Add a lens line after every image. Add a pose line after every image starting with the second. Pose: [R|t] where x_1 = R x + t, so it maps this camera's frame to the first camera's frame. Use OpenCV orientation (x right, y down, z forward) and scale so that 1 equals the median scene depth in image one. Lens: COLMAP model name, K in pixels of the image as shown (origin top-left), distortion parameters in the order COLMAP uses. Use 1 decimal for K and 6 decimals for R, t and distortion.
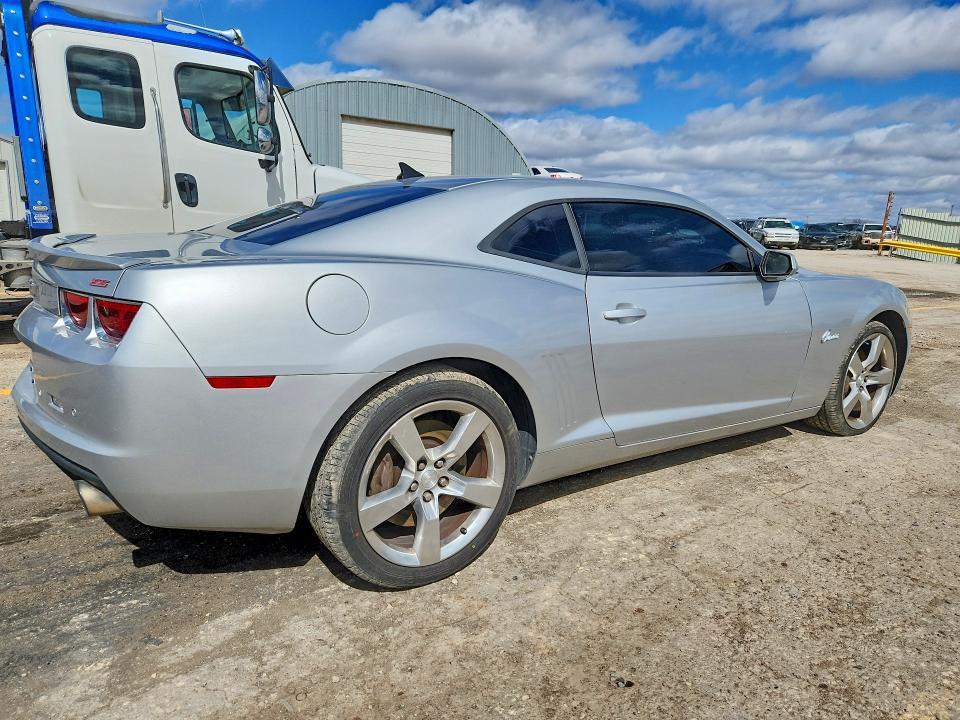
lens RADIAL K [[618.9, 0, 485.5], [0, 618.9, 358.4], [0, 0, 1]] dist [0.060308, -0.046682]
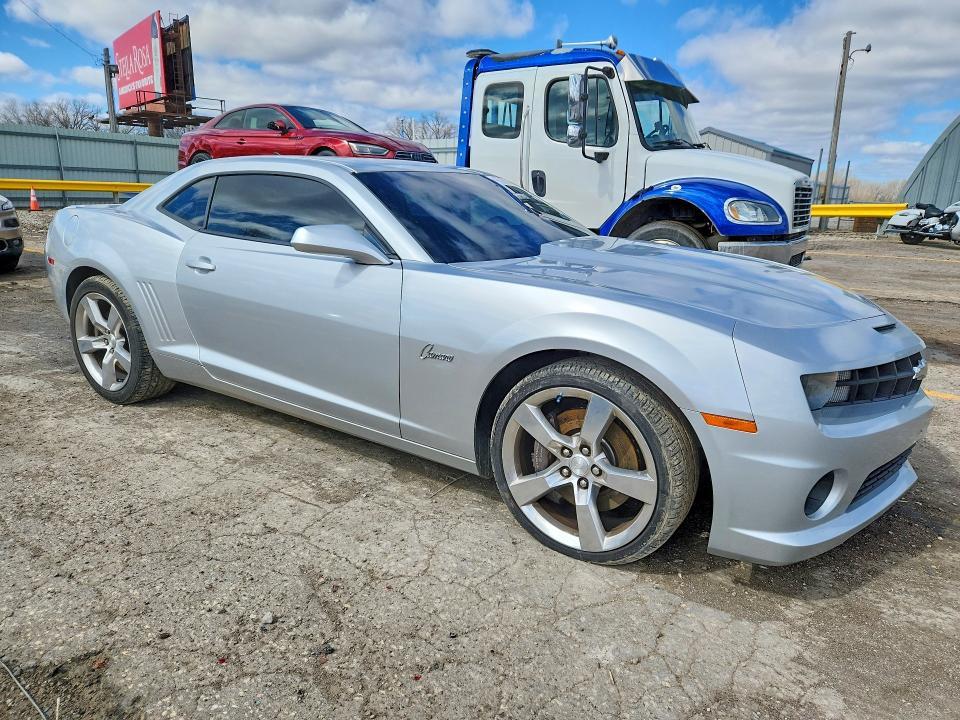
lens RADIAL K [[618.9, 0, 485.5], [0, 618.9, 358.4], [0, 0, 1]] dist [0.060308, -0.046682]
pose [[0.398922, 0.213171, -0.891863, 1.242048], [-0.212413, 0.967632, 0.136270, -0.143682], [0.892043, 0.135083, 0.431290, 0.777595]]
